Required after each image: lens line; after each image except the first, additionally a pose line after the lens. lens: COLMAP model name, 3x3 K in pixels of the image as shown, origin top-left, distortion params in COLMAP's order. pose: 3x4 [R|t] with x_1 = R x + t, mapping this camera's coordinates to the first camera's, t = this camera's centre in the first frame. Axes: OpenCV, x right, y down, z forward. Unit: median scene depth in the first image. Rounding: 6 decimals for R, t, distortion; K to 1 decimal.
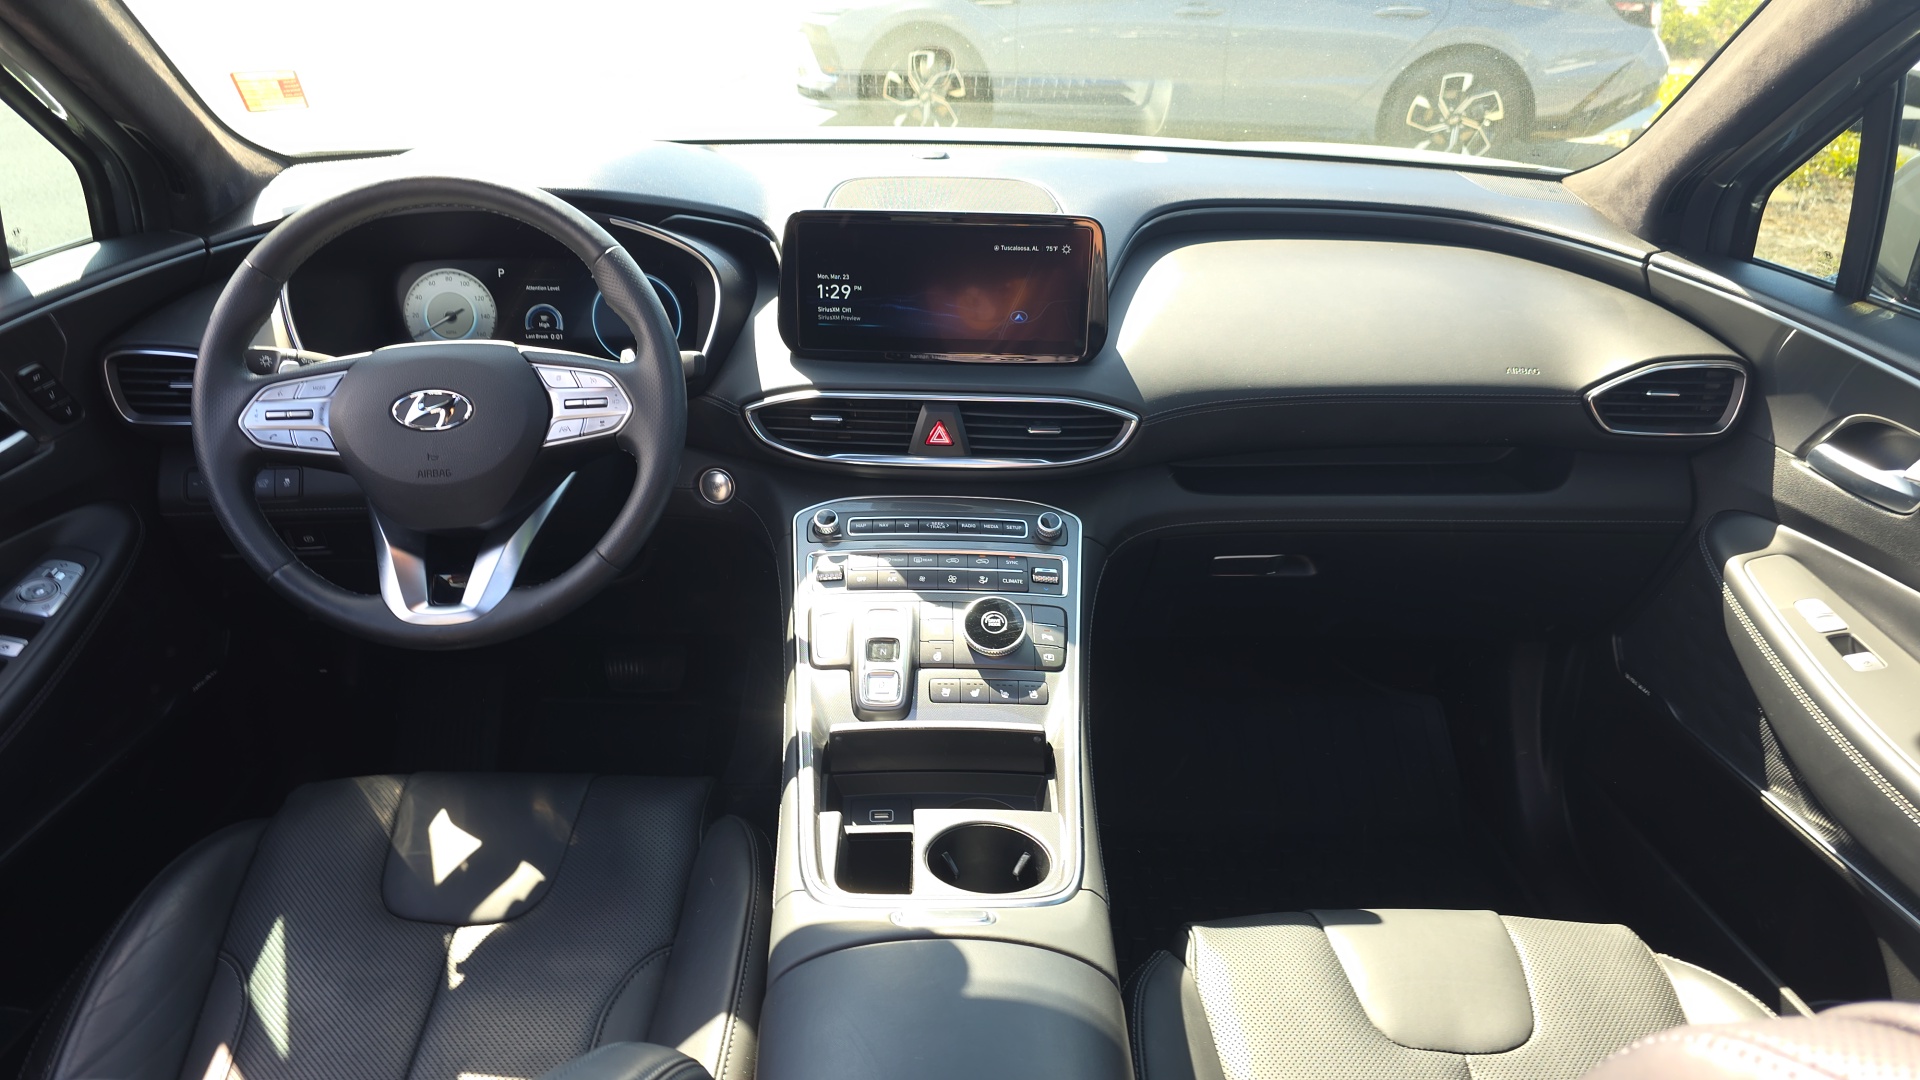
lens RADIAL K [[1291.6, 0, 951.0], [0, 1291.6, 549.0], [0, 0, 1]] dist [0.061893, -0.064520]
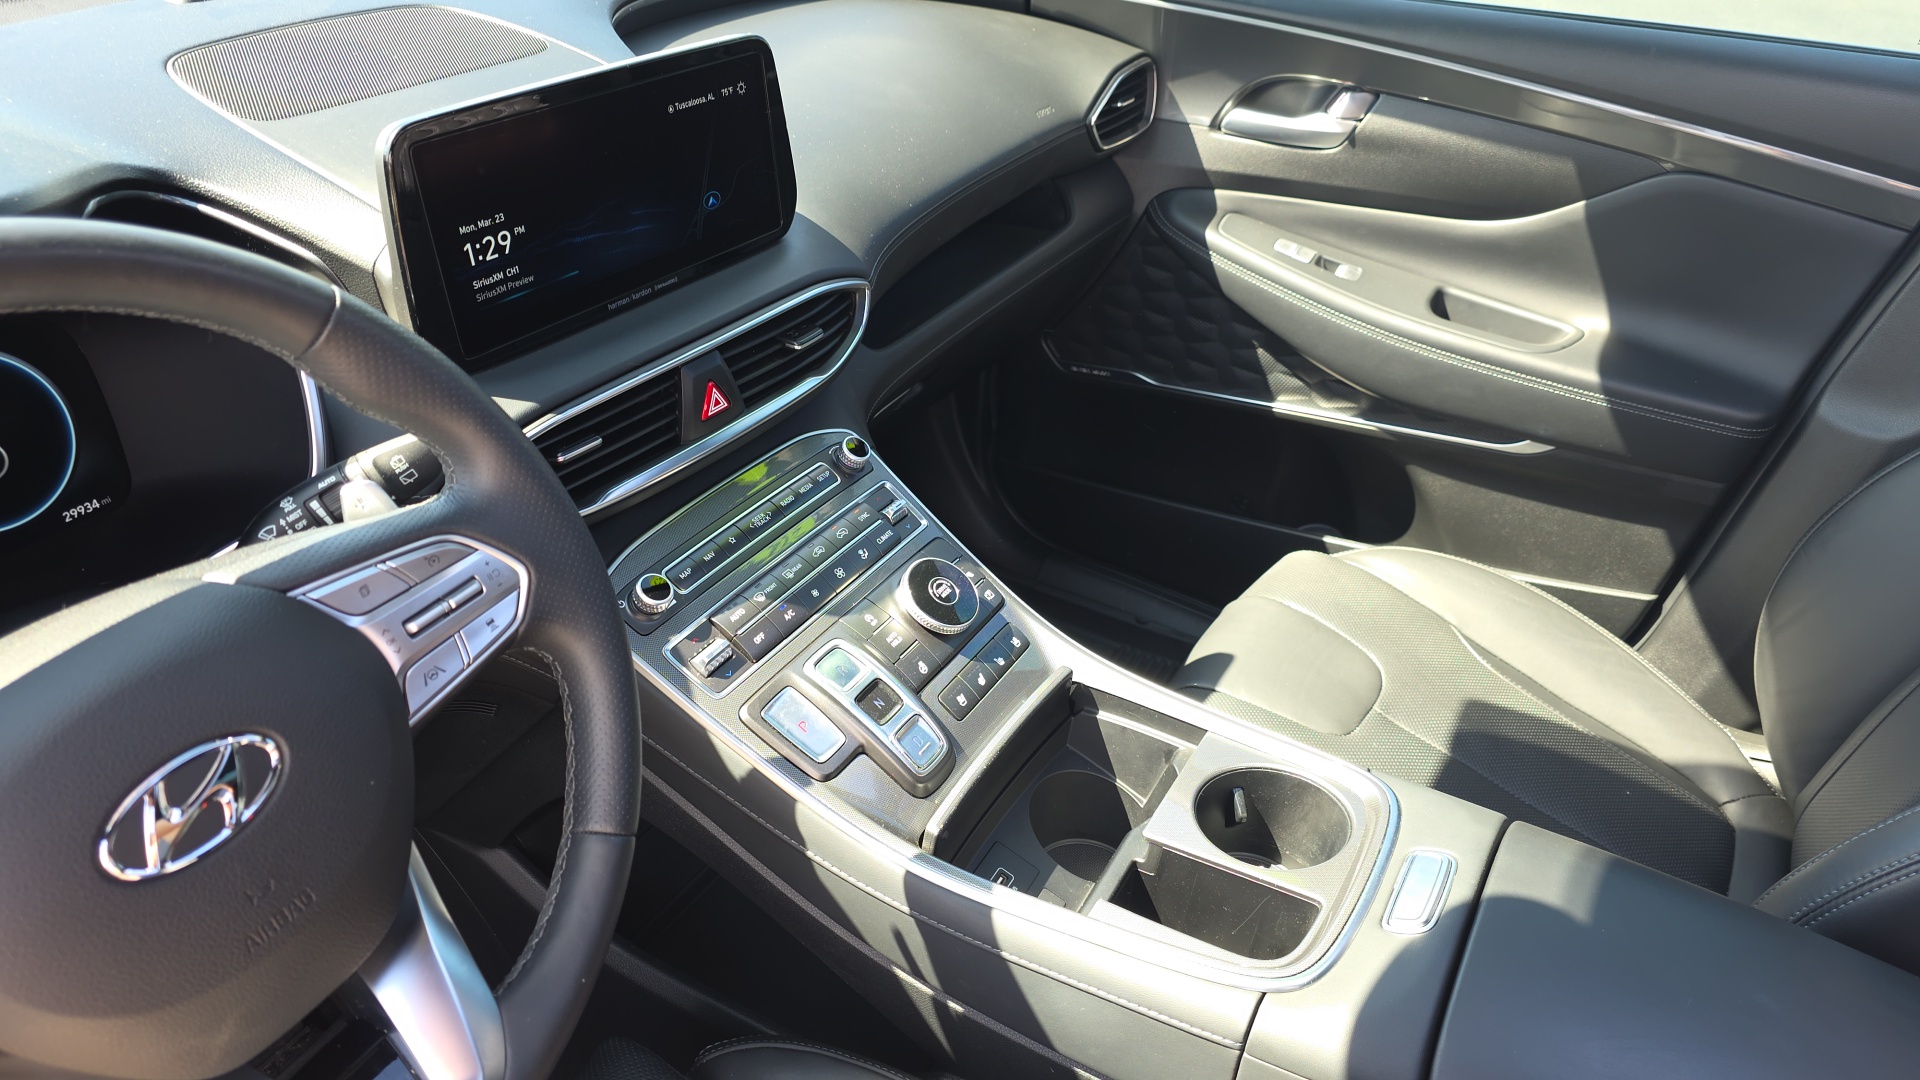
lens RADIAL K [[1291.4, 0, 960.0], [0, 1291.4, 540.0], [0, 0, 1]] dist [0.032796, -0.061151]
pose [[0.535617, -0.468899, 0.702317, -0.460202], [0.340050, 0.881026, 0.328876, -0.207047], [-0.772969, 0.062671, 0.631341, 0.481816]]
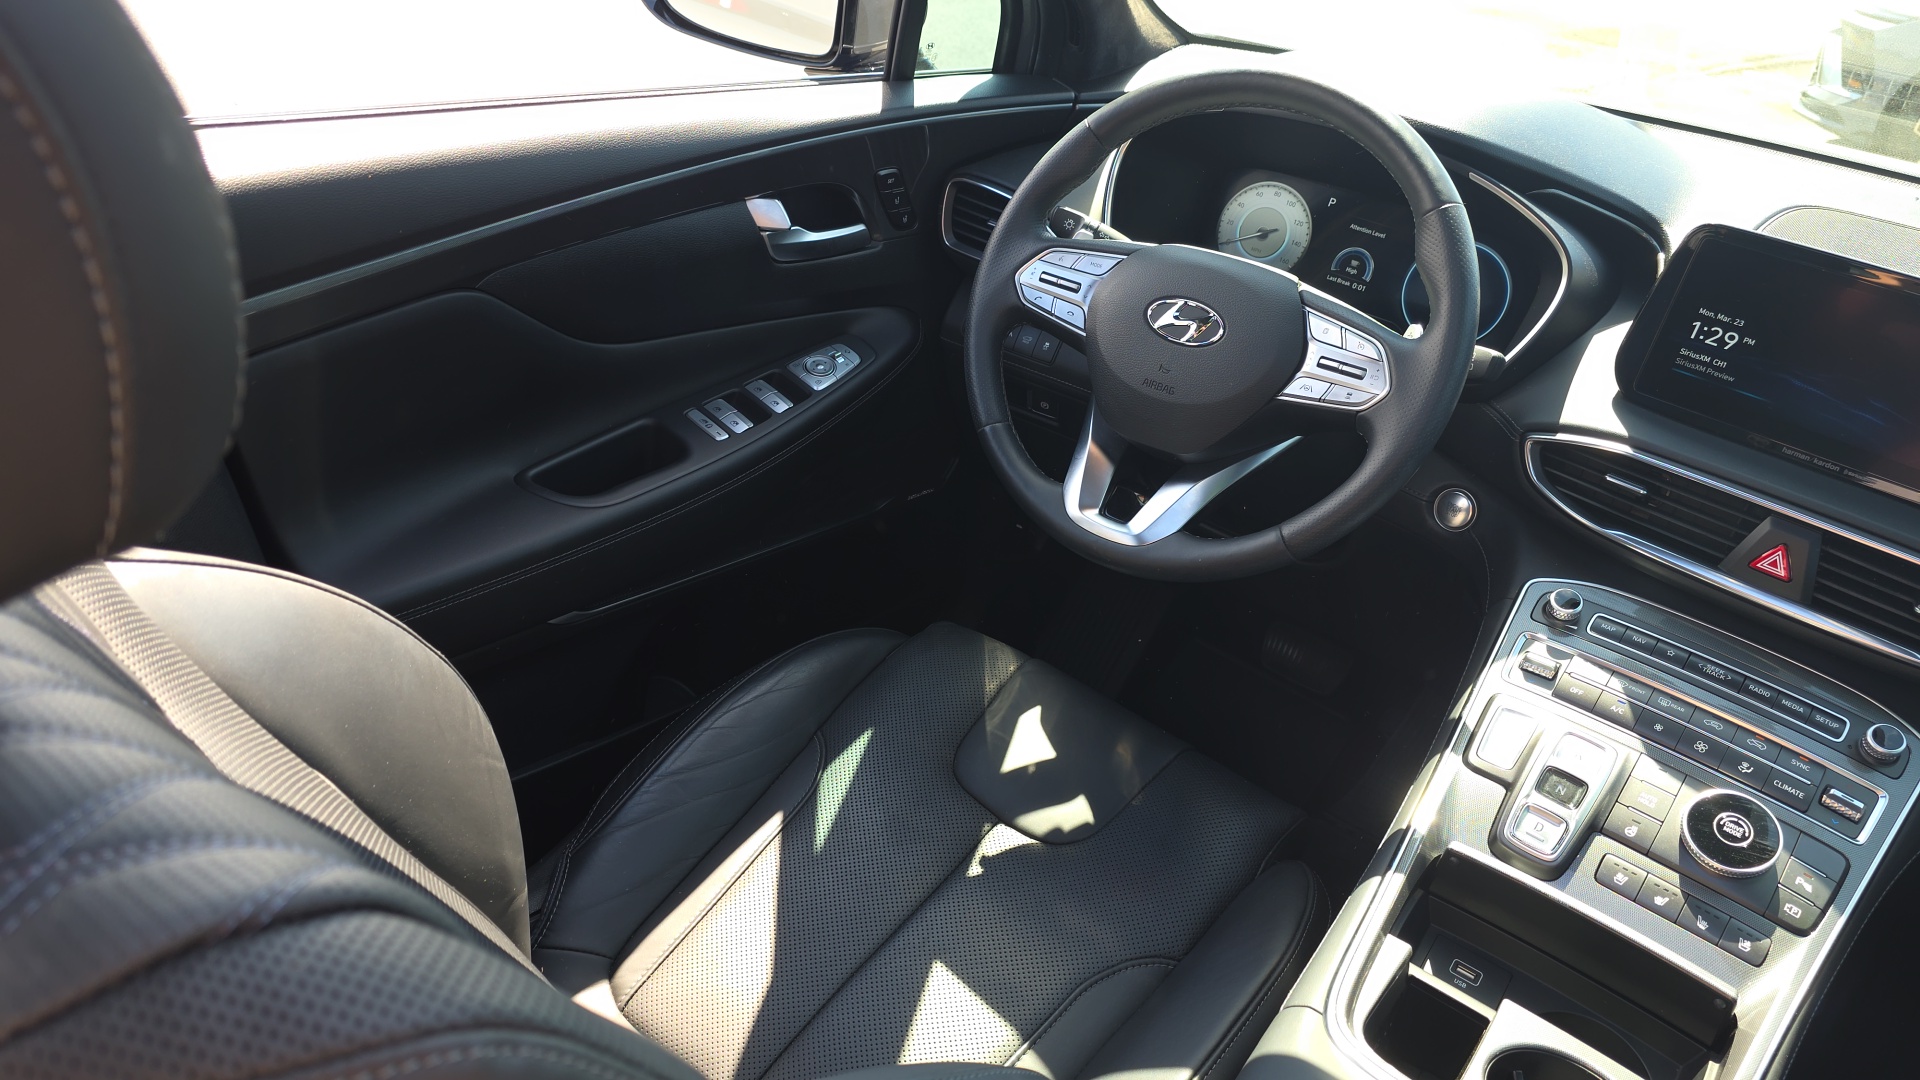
lens RADIAL K [[1291.6, 0, 951.0], [0, 1291.6, 549.0], [0, 0, 1]] dist [0.061893, -0.064520]
pose [[0.768656, 0.399974, -0.499188, -0.000103], [-0.379478, 0.913366, 0.147509, -0.027812], [0.514941, 0.076047, 0.853846, 0.121364]]
